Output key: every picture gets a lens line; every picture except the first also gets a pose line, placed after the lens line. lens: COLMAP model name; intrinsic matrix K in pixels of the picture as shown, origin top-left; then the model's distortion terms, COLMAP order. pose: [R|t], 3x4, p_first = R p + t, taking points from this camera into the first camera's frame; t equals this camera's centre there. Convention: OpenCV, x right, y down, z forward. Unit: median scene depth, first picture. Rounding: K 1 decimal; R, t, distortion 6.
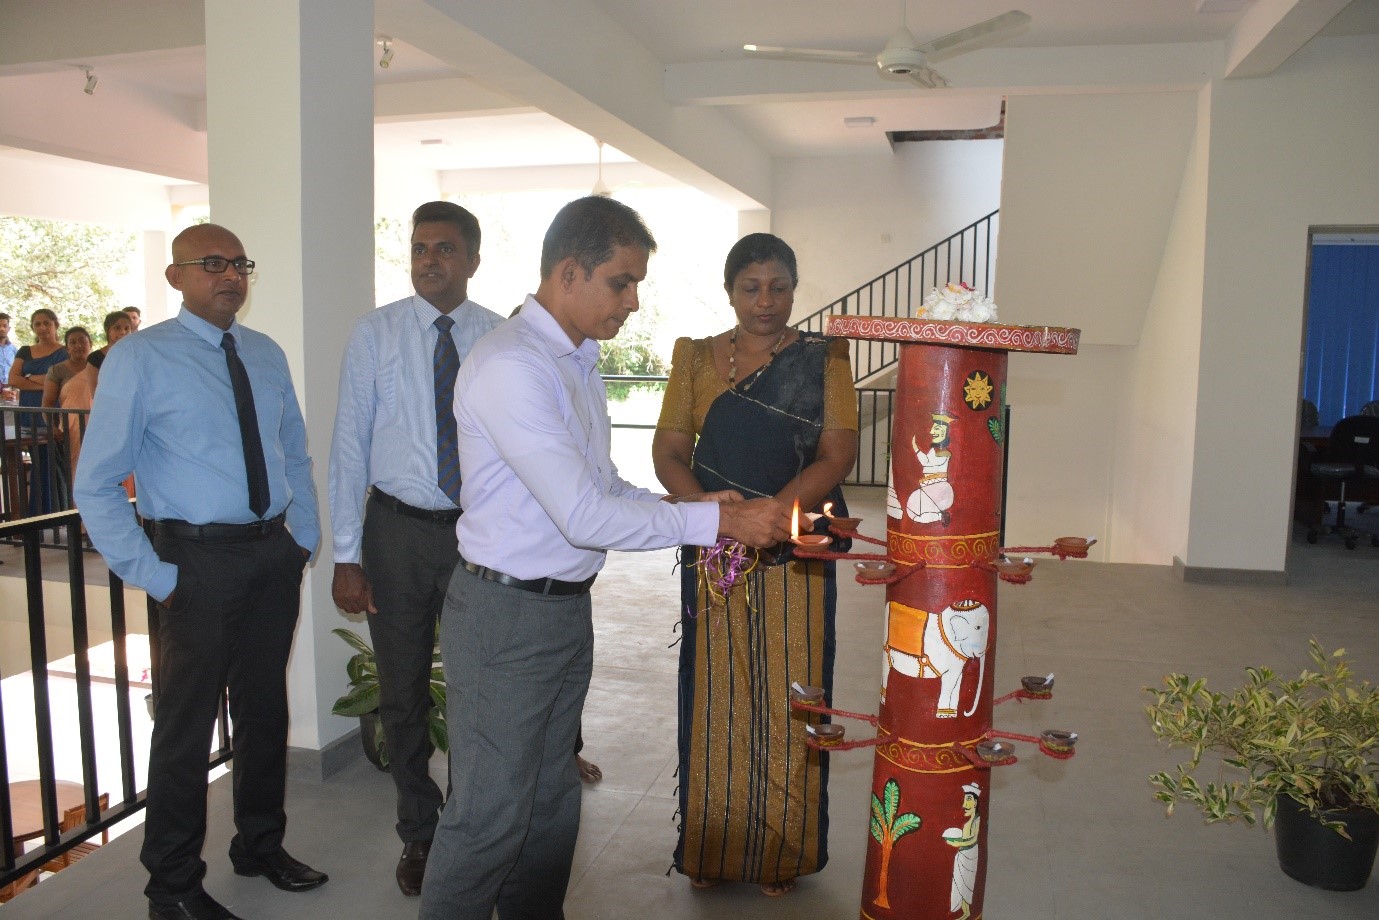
lens RADIAL K [[1084.6, 0, 689.5], [0, 1084.6, 460.0], [0, 0, 1]] dist [-0.137696, 0.121988]
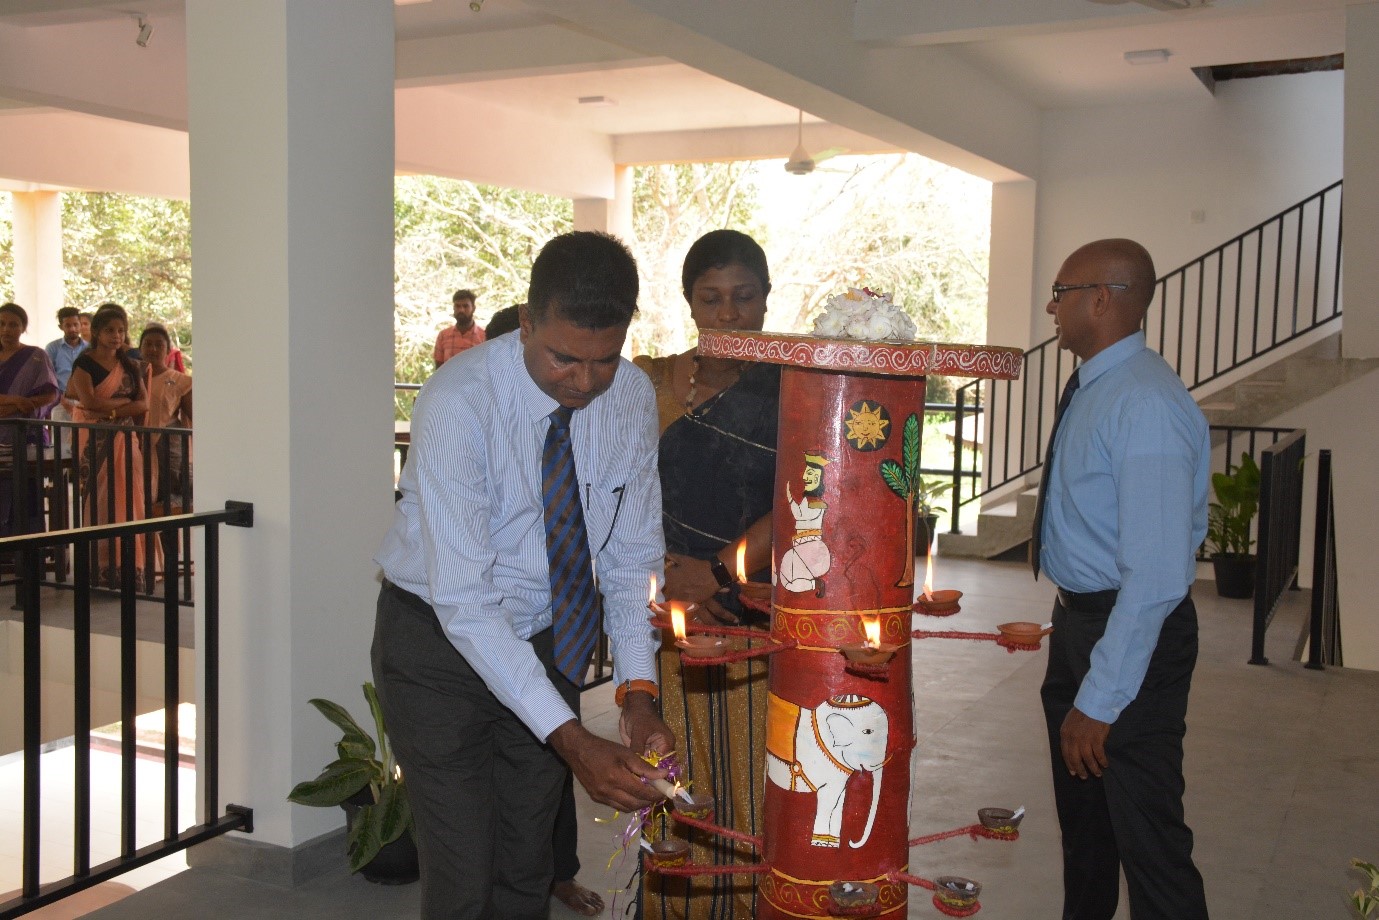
lens RADIAL K [[1420.3, 0, 689.5], [0, 1420.3, 460.0], [0, 0, 1]] dist [-0.014273, 0.213723]
pose [[0.976424, 0.027853, -0.214058, 0.355018], [-0.035270, 0.998900, -0.030909, -0.003169], [0.212962, 0.037730, 0.976332, -0.034624]]
